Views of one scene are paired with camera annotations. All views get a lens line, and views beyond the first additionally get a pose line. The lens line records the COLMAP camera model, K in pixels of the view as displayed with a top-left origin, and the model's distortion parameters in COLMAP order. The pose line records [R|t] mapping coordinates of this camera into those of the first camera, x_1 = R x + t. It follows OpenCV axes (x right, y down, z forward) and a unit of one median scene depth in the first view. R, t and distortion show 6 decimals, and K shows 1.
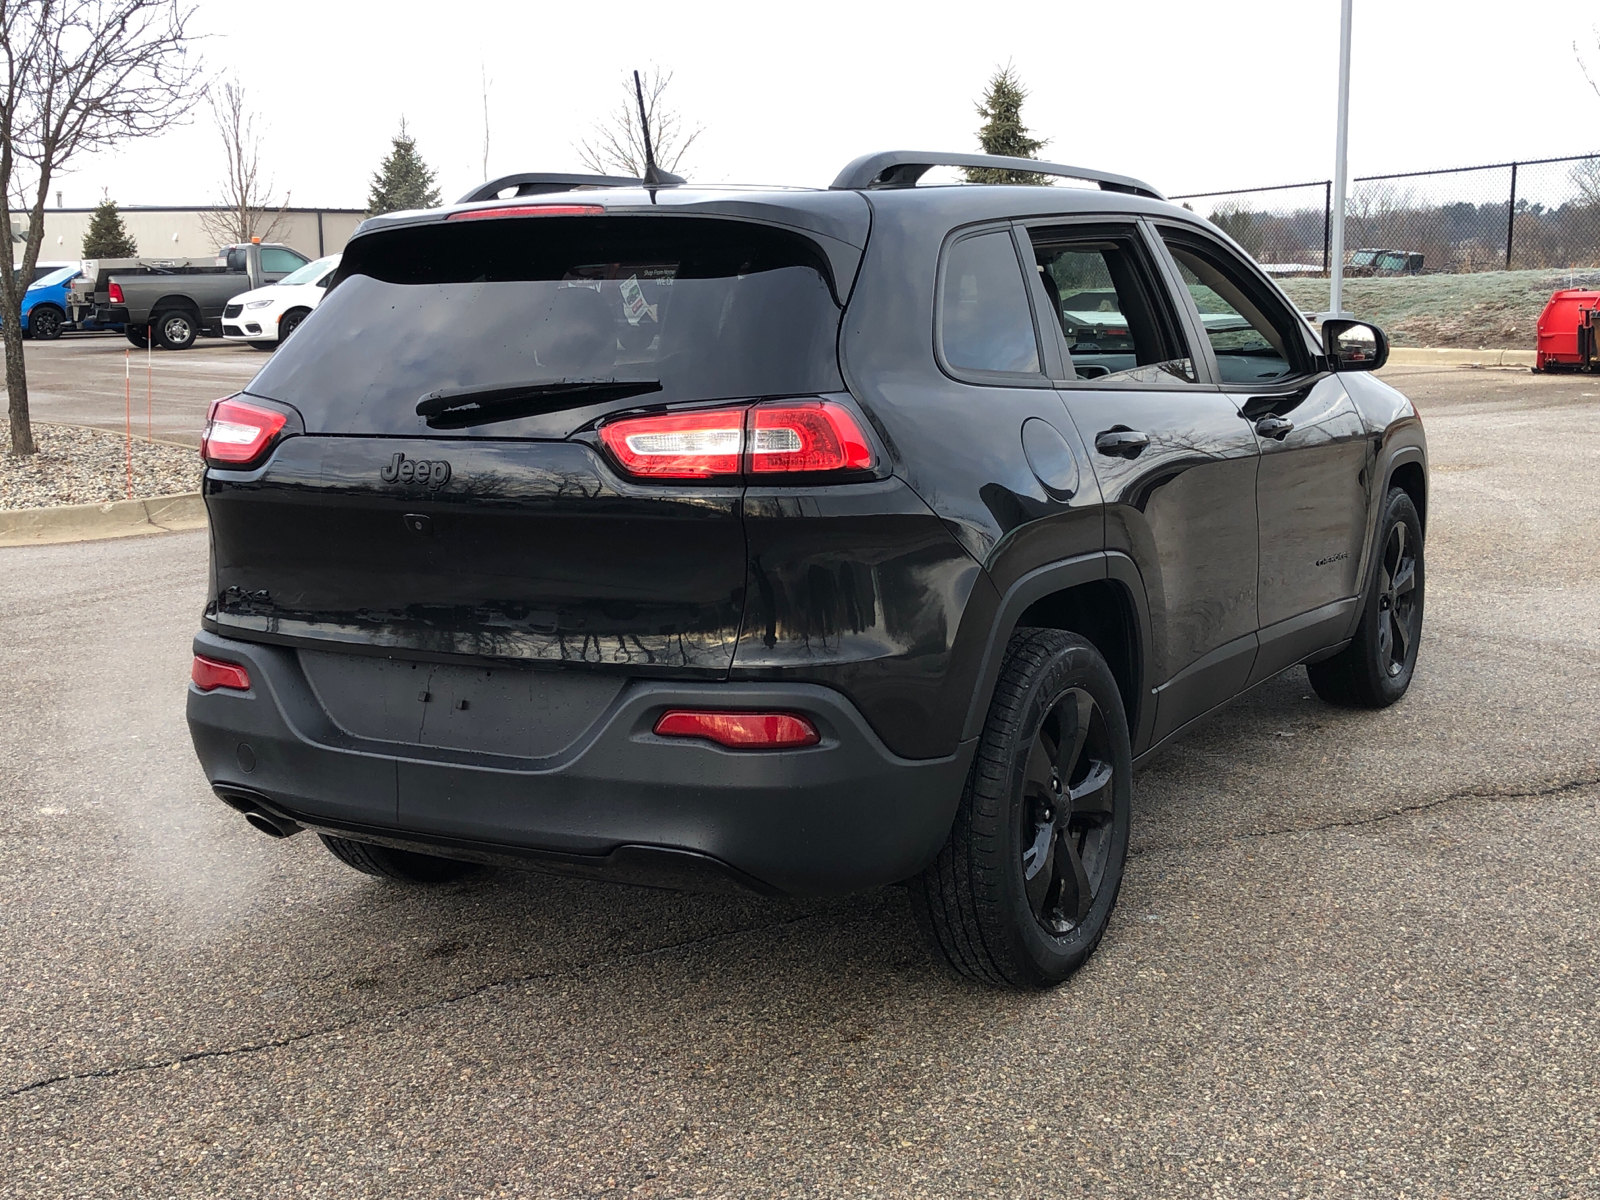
lens RADIAL K [[1932.3, 0, 796.9], [0, 1932.3, 566.2], [0, 0, 1]] dist [0.160453, -0.524670]
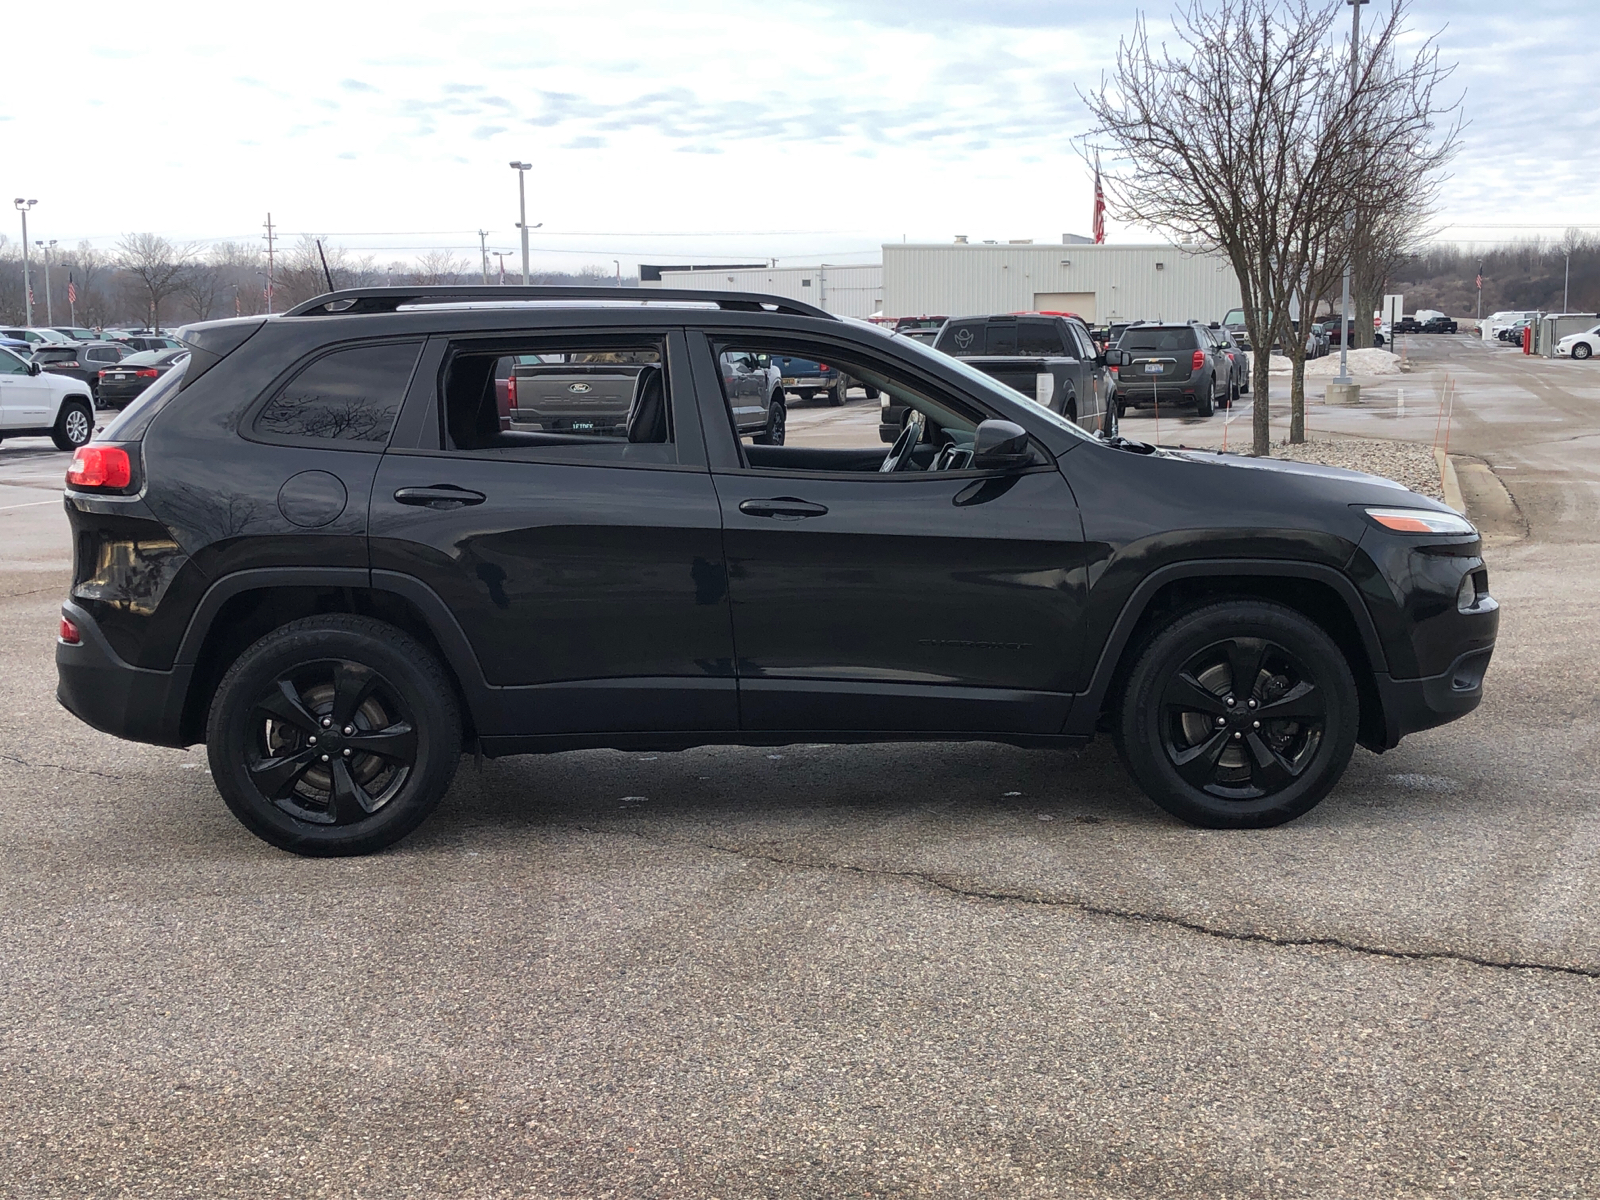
lens RADIAL K [[1932.3, 0, 796.9], [0, 1932.3, 566.2], [0, 0, 1]] dist [0.160453, -0.524670]
pose [[0.555867, 0.110178, -0.823937, 0.406931], [-0.124782, 0.991006, 0.048335, -0.031792], [0.821853, 0.075945, 0.564616, 0.121762]]
